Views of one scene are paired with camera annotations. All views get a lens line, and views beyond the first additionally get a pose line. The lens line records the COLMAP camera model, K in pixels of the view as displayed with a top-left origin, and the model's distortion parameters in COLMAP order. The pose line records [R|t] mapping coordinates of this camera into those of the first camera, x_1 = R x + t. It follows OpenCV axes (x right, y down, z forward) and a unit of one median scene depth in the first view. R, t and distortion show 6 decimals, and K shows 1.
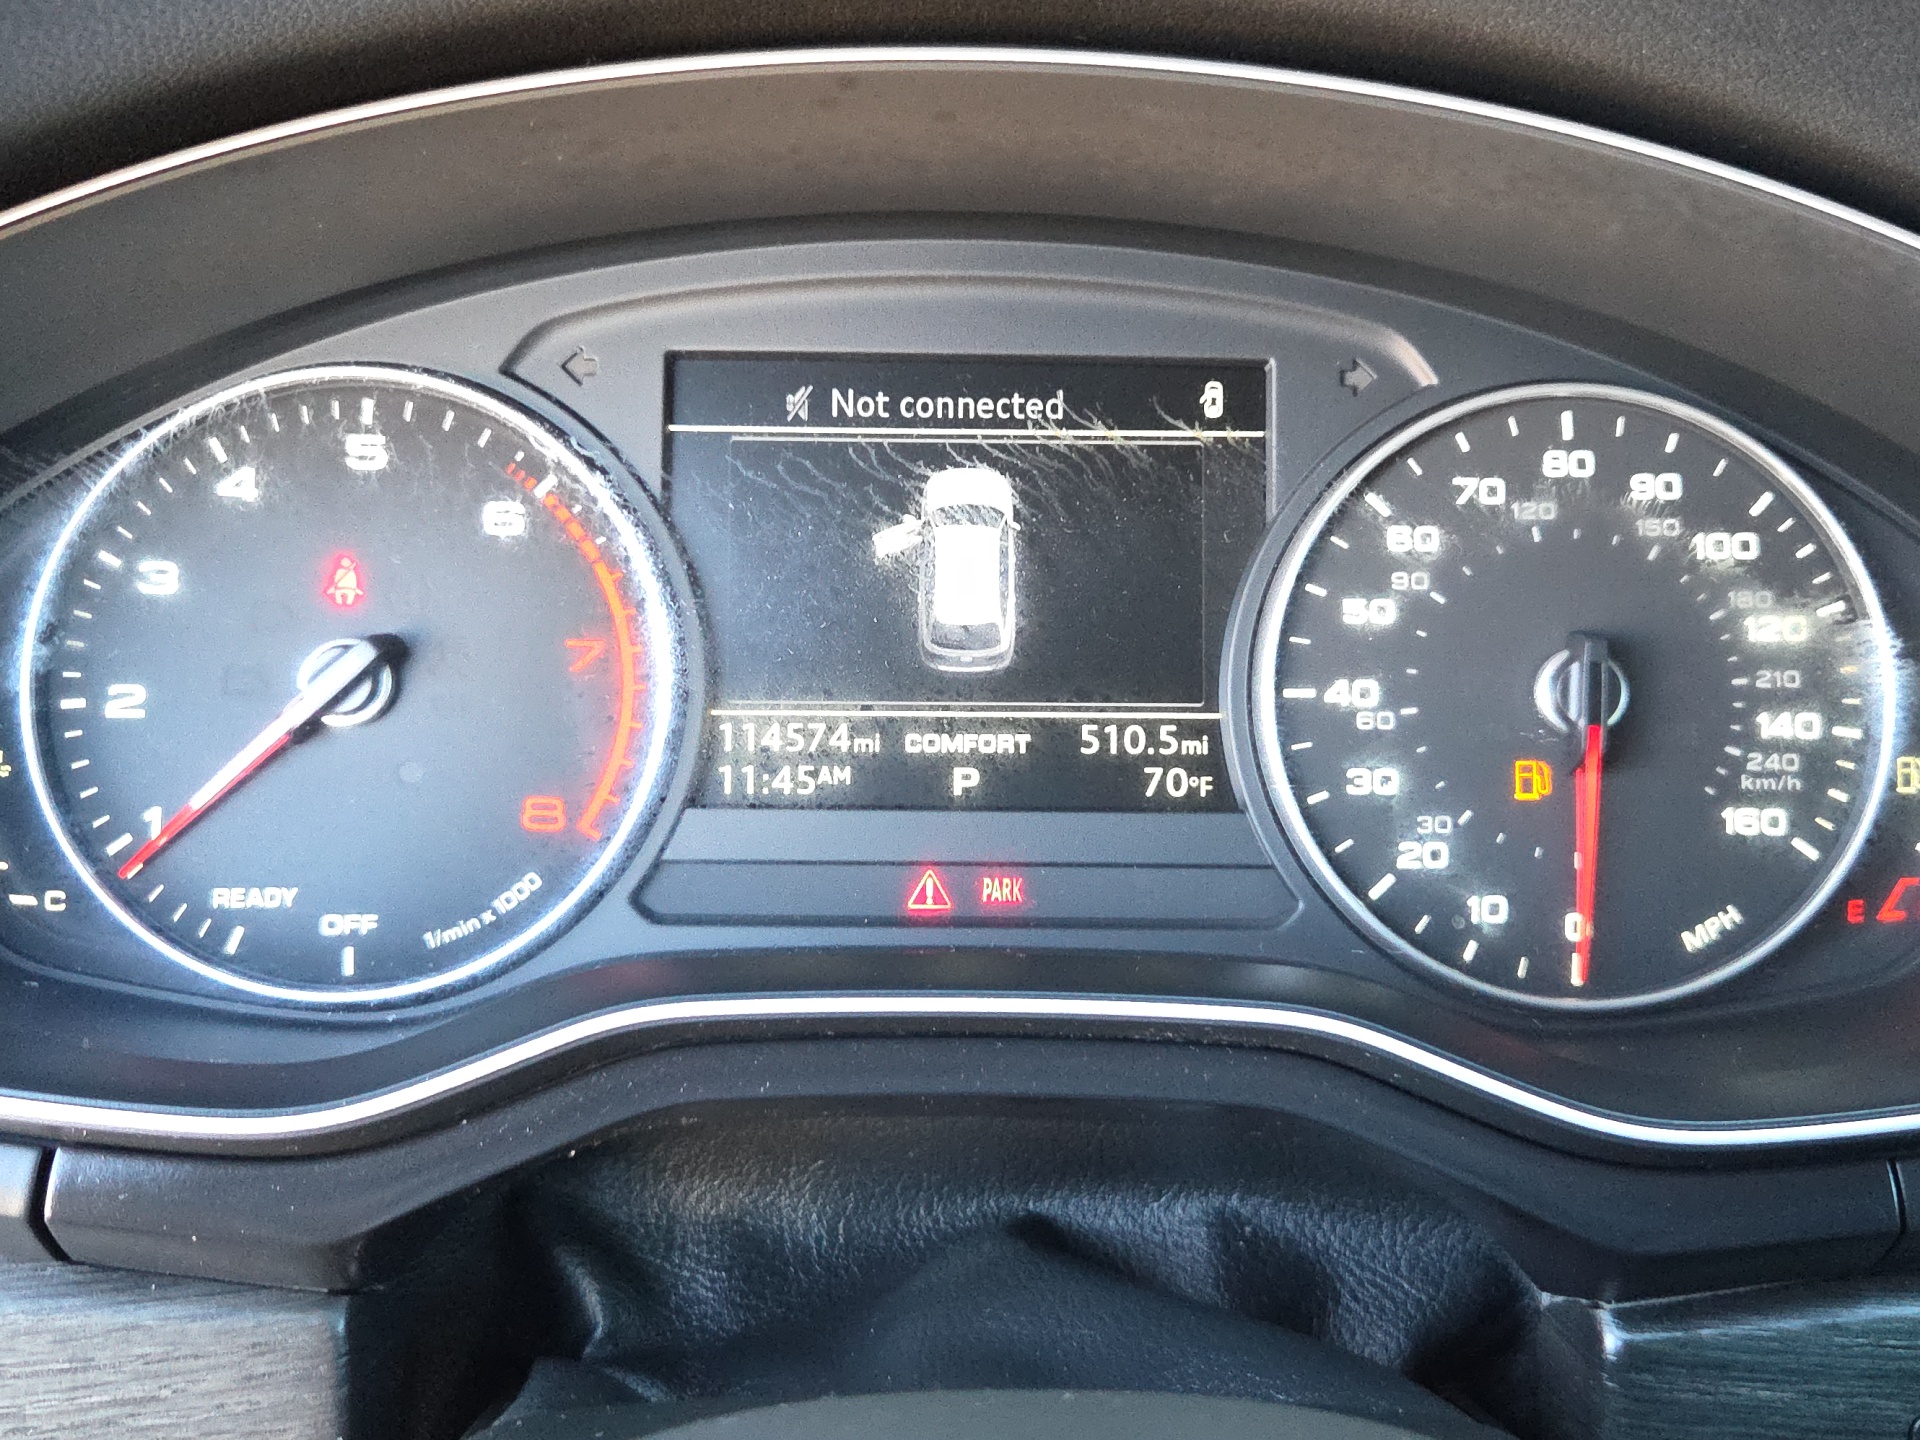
lens RADIAL K [[1965.6, 0, 960.0], [0, 1965.6, 720.0], [0, 0, 1]] dist [0.036373, -0.003596]
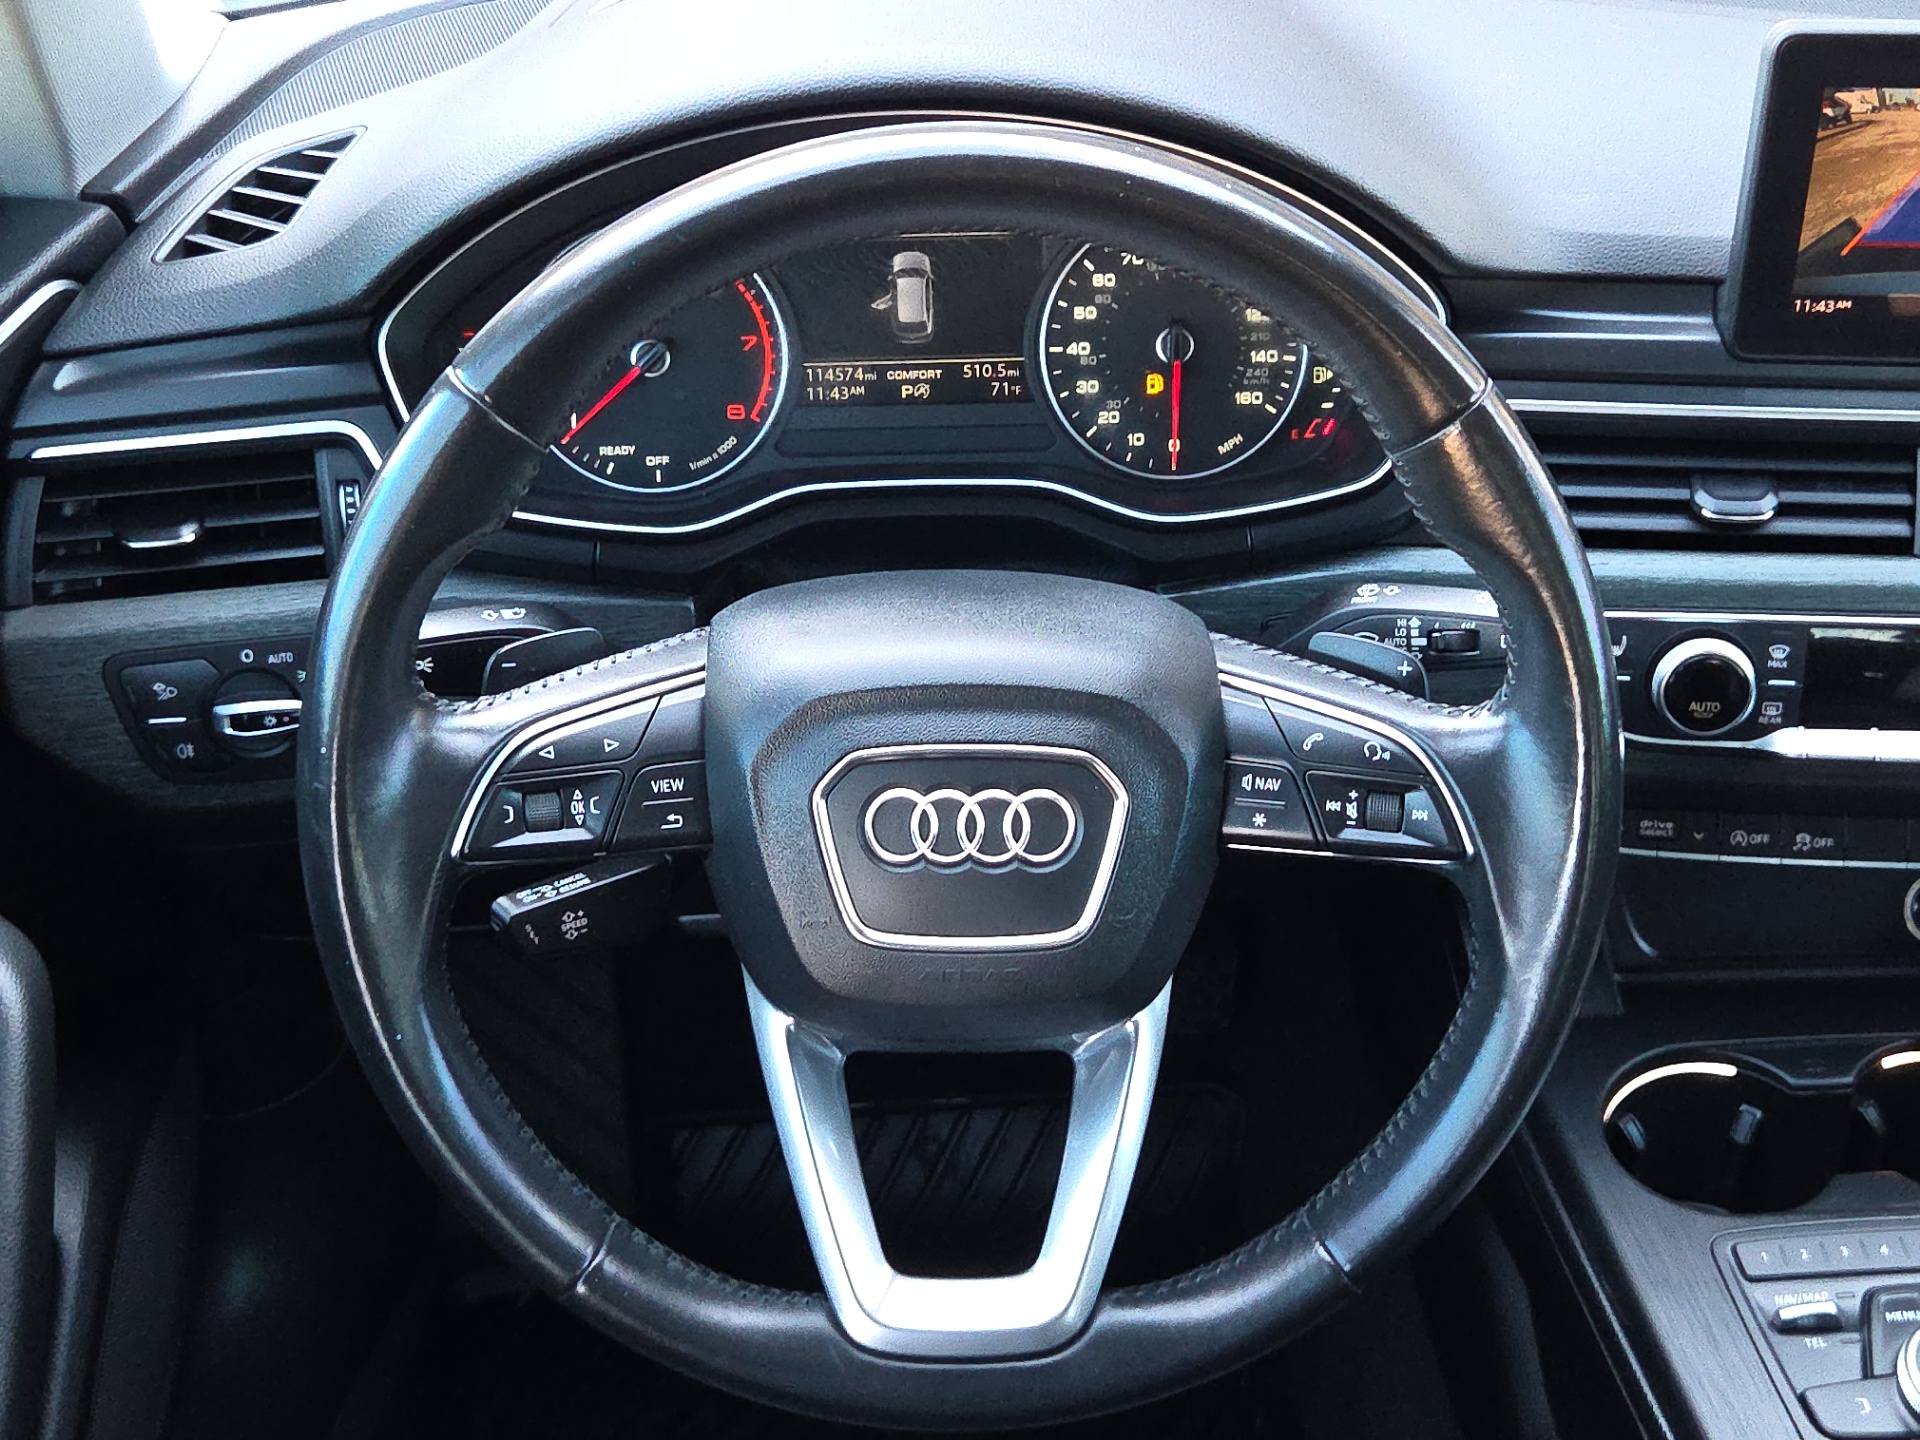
lens RADIAL K [[2582.7, 0, 974.2], [0, 2582.7, 690.9], [0, 0, 1]] dist [0.146480, -0.372436]
pose [[0.999110, -0.034238, 0.024618, -0.013791], [0.028789, 0.980363, 0.195086, -0.218533], [-0.030814, -0.194204, 0.980477, -2.087332]]
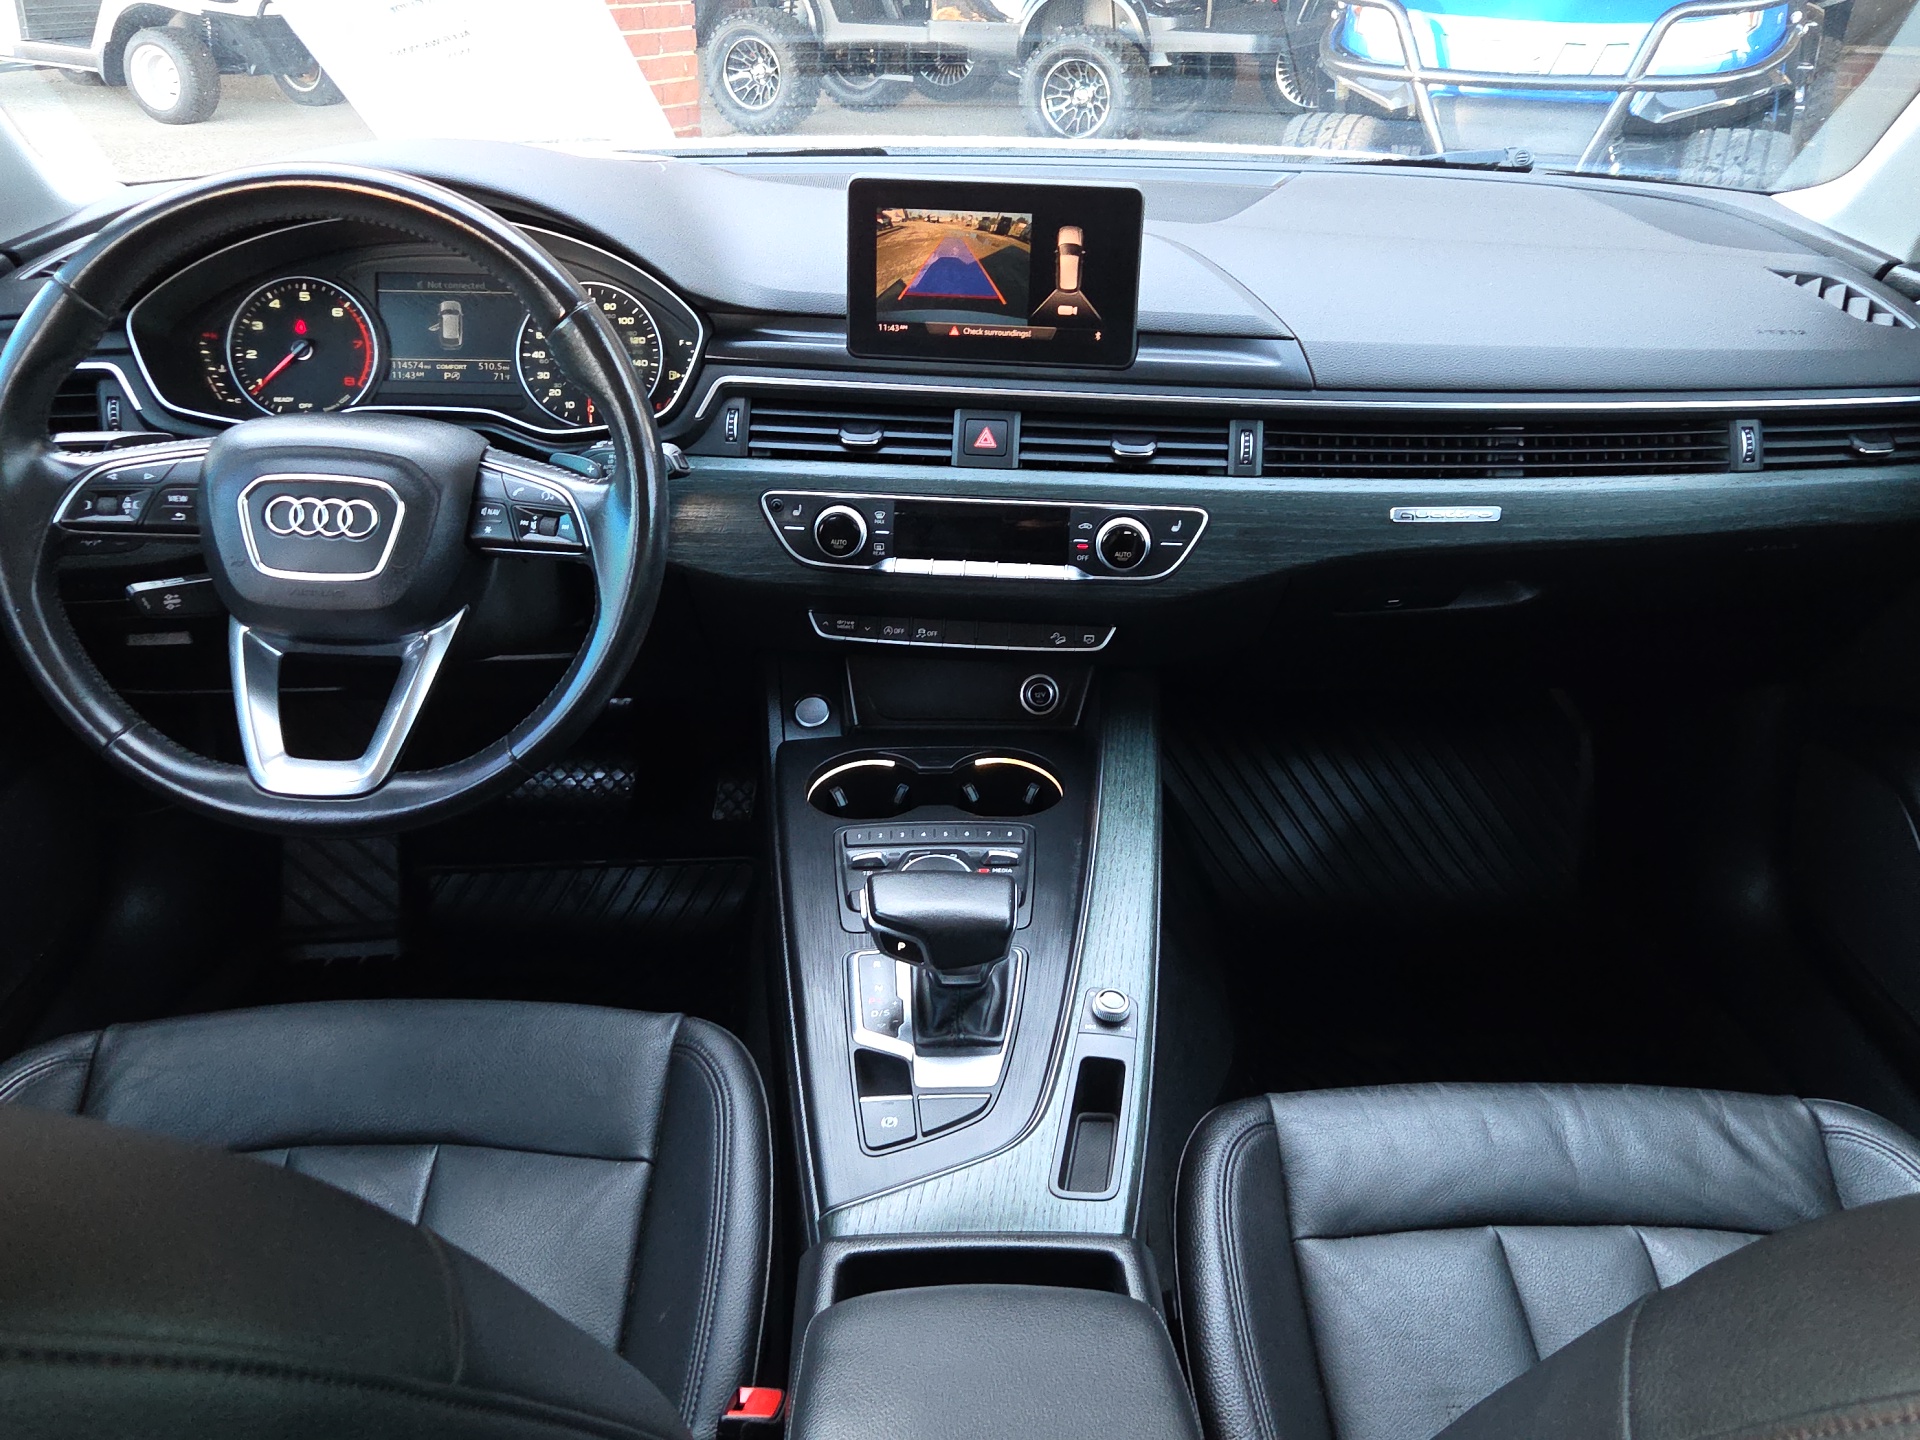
lens RADIAL K [[1748.1, 0, 960.7], [0, 1748.1, 705.7], [0, 0, 1]] dist [0.049701, -0.026002]
pose [[0.999928, -0.001455, 0.011900, 1.079086], [0.000029, 0.992901, 0.118941, 0.292839], [-0.011989, -0.118932, 0.992830, -2.930531]]
